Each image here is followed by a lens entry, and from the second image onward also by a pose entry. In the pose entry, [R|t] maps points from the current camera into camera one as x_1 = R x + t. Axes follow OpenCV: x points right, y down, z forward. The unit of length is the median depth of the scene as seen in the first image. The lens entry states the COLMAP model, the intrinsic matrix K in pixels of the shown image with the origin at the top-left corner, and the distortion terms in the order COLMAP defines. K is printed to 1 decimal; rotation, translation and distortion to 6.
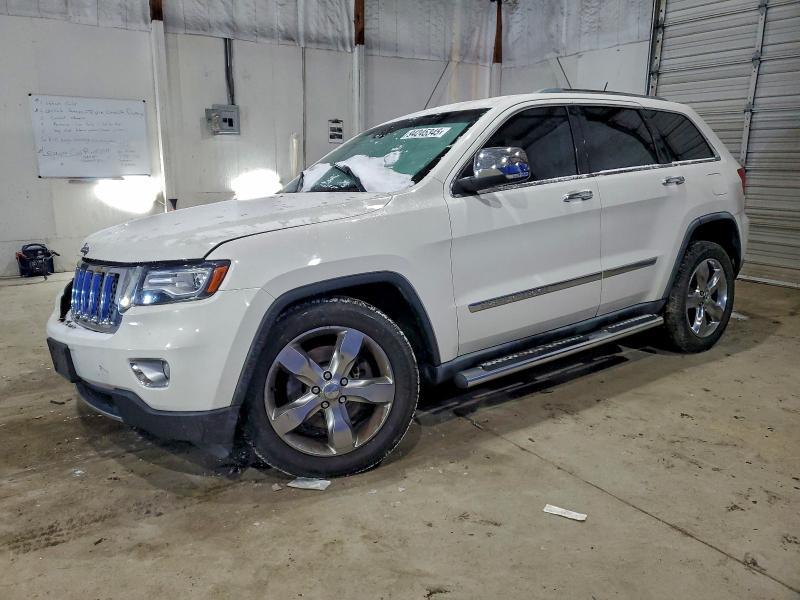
lens RADIAL K [[625.8, 0, 393.9], [0, 625.8, 301.1], [0, 0, 1]] dist [0.008130, 0.004517]
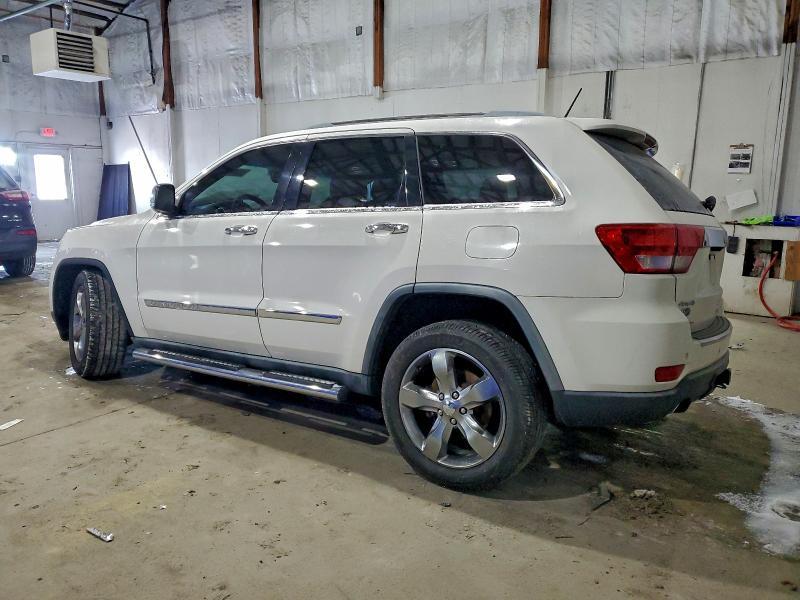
lens RADIAL K [[625.8, 0, 393.9], [0, 625.8, 301.1], [0, 0, 1]] dist [0.008130, 0.004517]
pose [[0.344564, 0.176225, -0.922074, 1.176762], [-0.217259, 0.970526, 0.104299, -0.188189], [0.913277, 0.164391, 0.372695, 0.747699]]
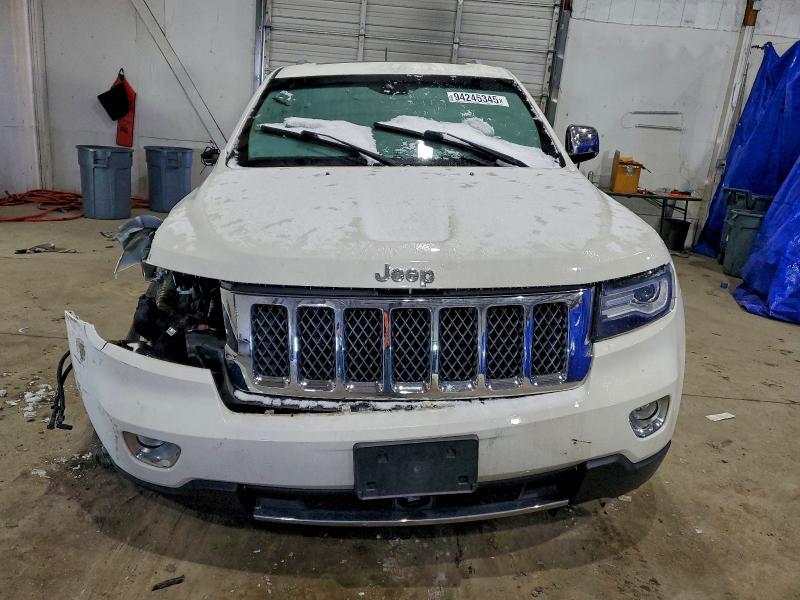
lens RADIAL K [[619.3, 0, 377.2], [0, 619.3, 298.9], [0, 0, 1]] dist [0.007283, 0.000096]
pose [[0.575947, -0.177118, 0.798069, -0.696352], [0.103535, 0.984190, 0.143706, -0.103584], [-0.810904, -0.000138, 0.585179, 0.495301]]
